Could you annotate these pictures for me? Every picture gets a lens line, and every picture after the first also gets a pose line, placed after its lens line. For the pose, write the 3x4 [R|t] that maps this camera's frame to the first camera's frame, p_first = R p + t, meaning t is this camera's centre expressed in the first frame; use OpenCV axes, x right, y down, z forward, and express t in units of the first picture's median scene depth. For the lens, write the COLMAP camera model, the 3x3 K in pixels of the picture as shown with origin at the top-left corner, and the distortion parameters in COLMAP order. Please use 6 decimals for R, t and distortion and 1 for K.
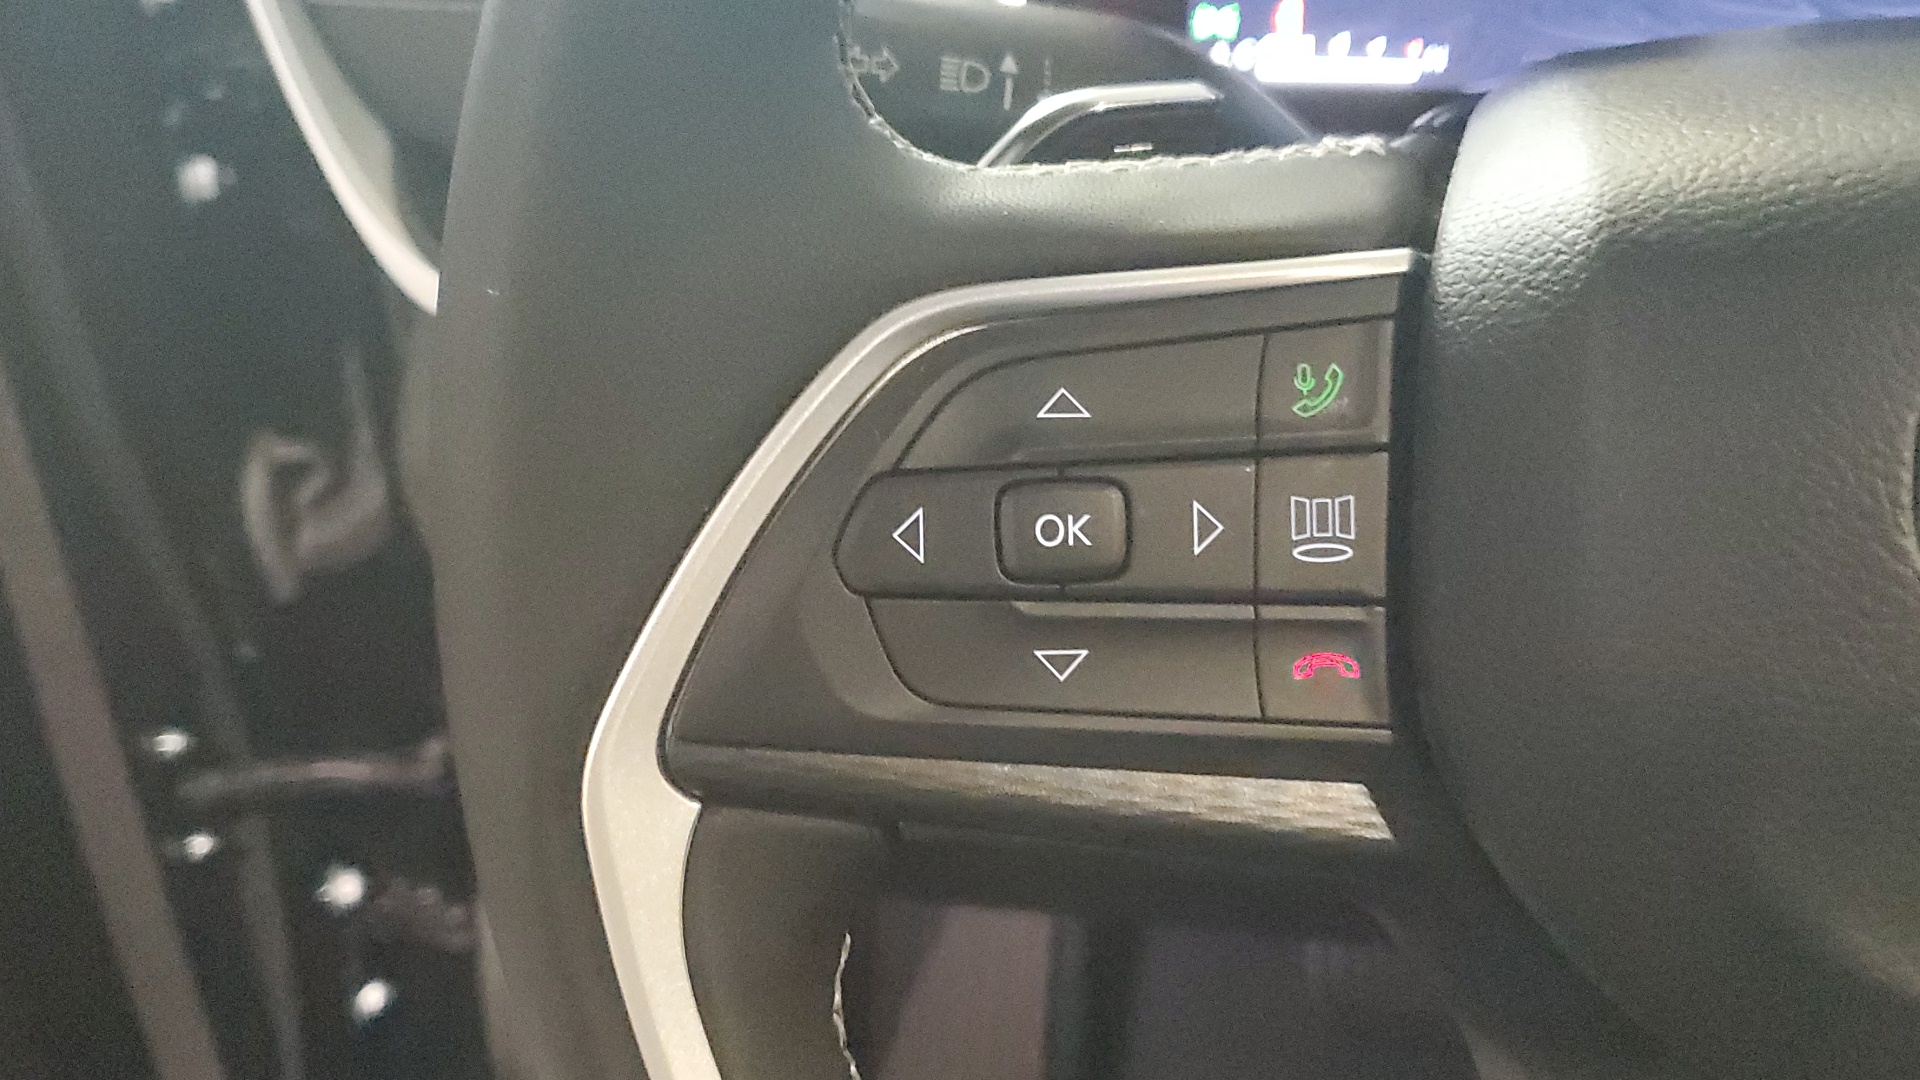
lens RADIAL K [[1491.3, 0, 960.0], [0, 1491.3, 540.0], [0, 0, 1]] dist [0.009736, -0.218996]
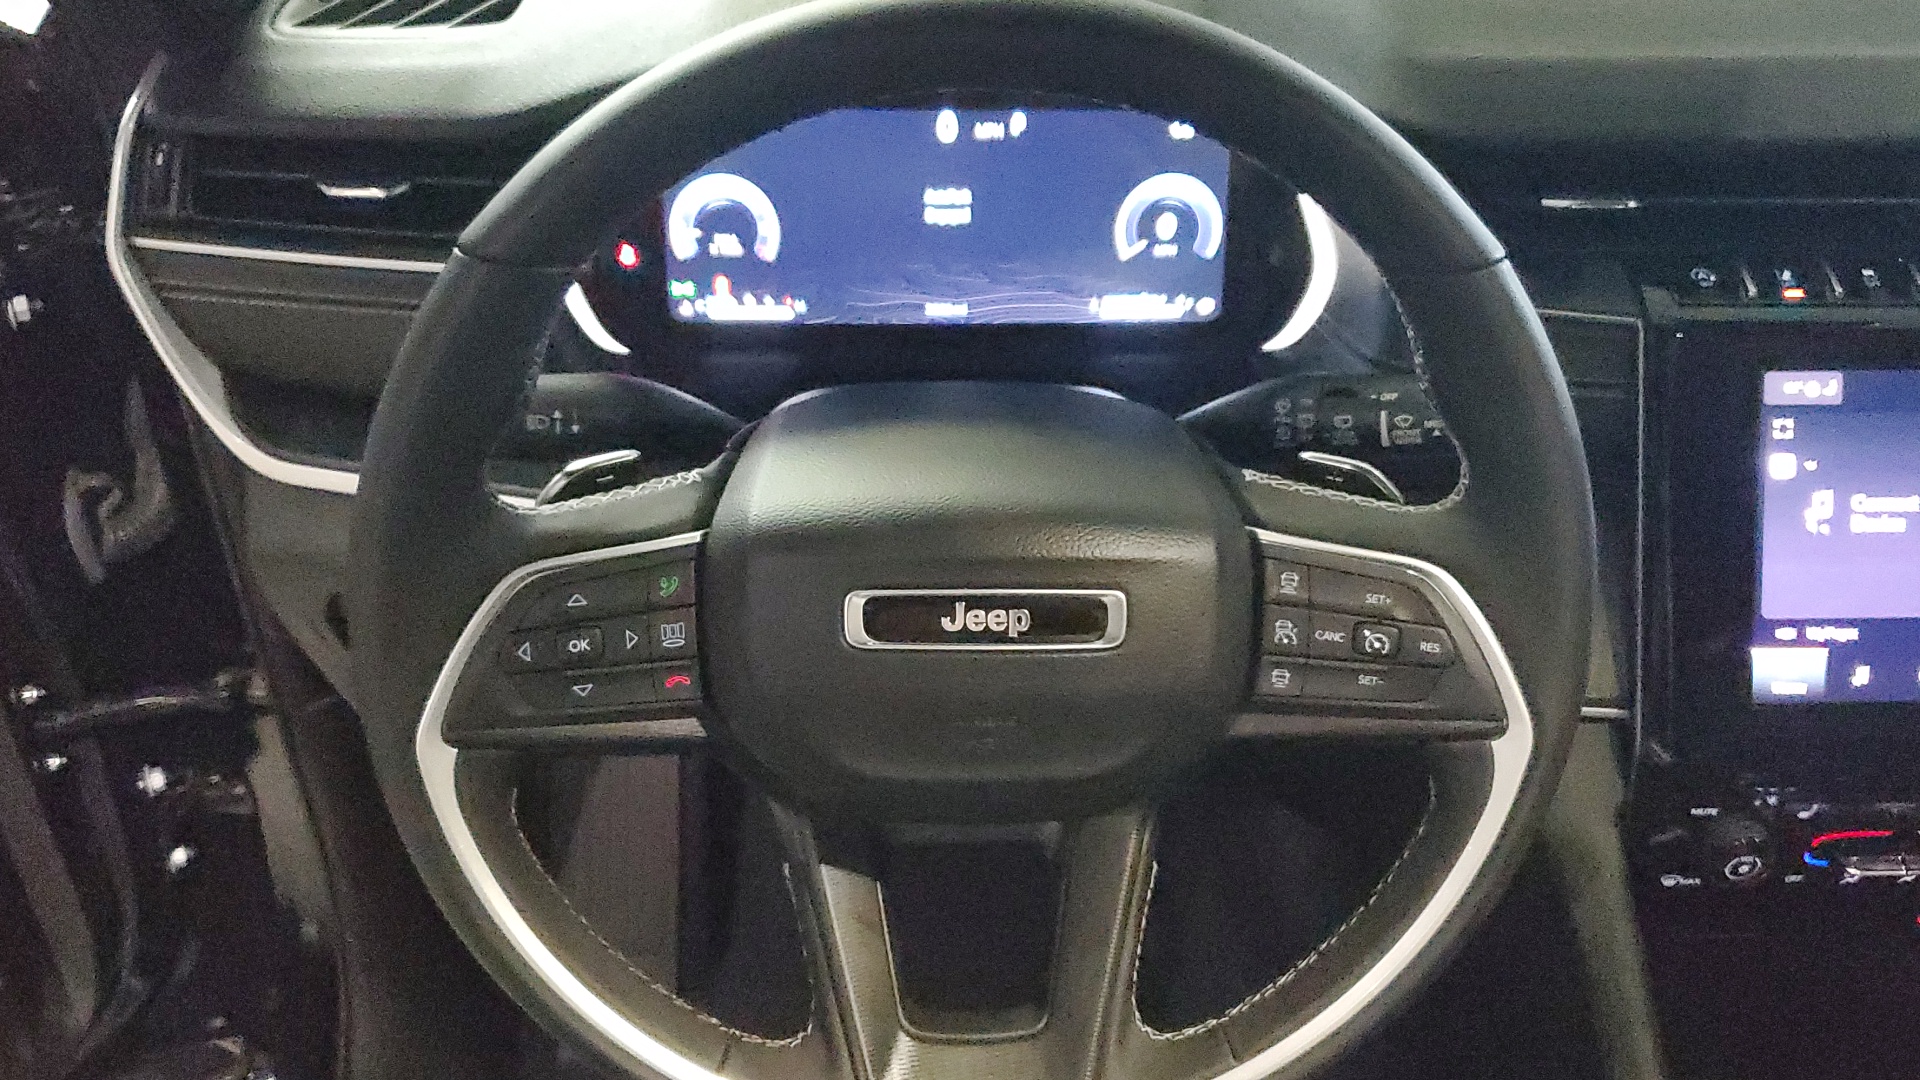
lens RADIAL K [[1491.3, 0, 960.0], [0, 1491.3, 540.0], [0, 0, 1]] dist [0.009736, -0.218996]
pose [[0.974752, -0.072880, 0.211062, 0.184352], [0.045844, 0.990418, 0.130269, -0.527411], [-0.218534, -0.117304, 0.968753, -1.851566]]
